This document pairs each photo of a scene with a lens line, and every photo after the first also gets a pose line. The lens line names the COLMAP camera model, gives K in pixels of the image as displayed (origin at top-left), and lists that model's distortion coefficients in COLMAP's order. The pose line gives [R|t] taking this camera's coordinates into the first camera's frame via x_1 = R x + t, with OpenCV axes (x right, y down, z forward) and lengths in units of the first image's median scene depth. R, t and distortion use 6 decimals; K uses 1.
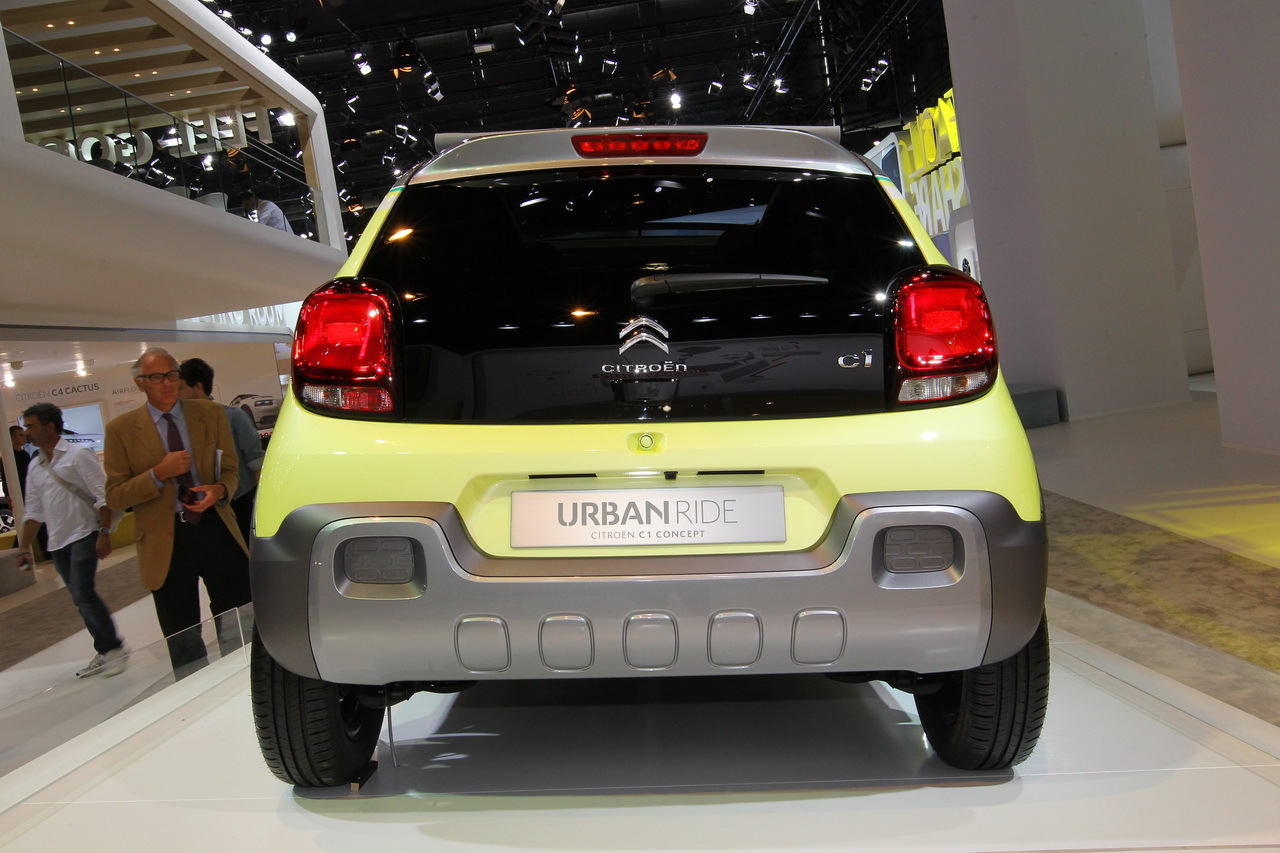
lens RADIAL K [[1154.5, 0, 639.8], [0, 1154.5, 427.1], [0, 0, 1]] dist [-0.014749, 0.000213]
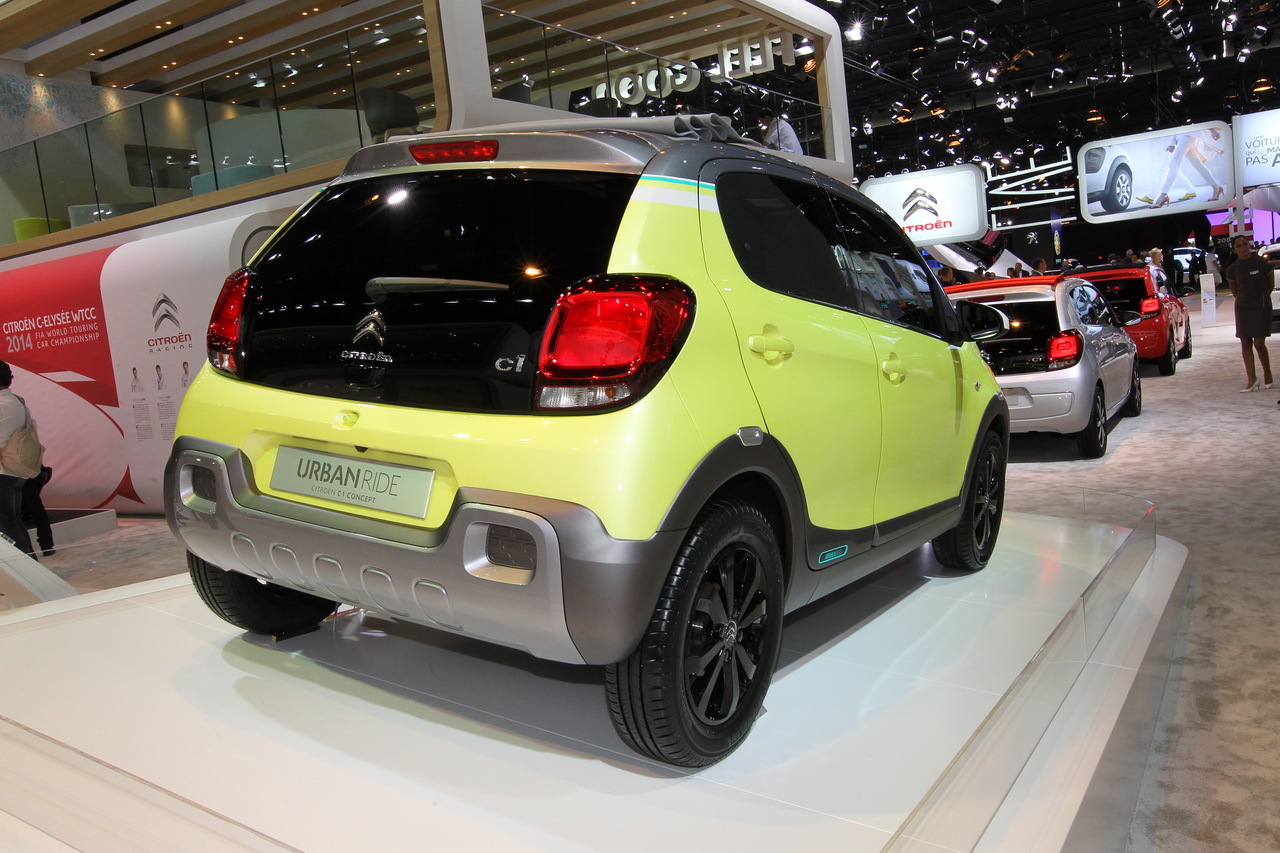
lens RADIAL K [[1055.3, 0, 639.5], [0, 1055.3, 425.2], [0, 0, 1]] dist [-0.017810, 0.032652]
pose [[0.834416, 0.119942, -0.537926, 0.148243], [-0.059433, 0.989923, 0.128533, -0.024325], [0.547922, -0.075279, 0.833136, 0.042825]]
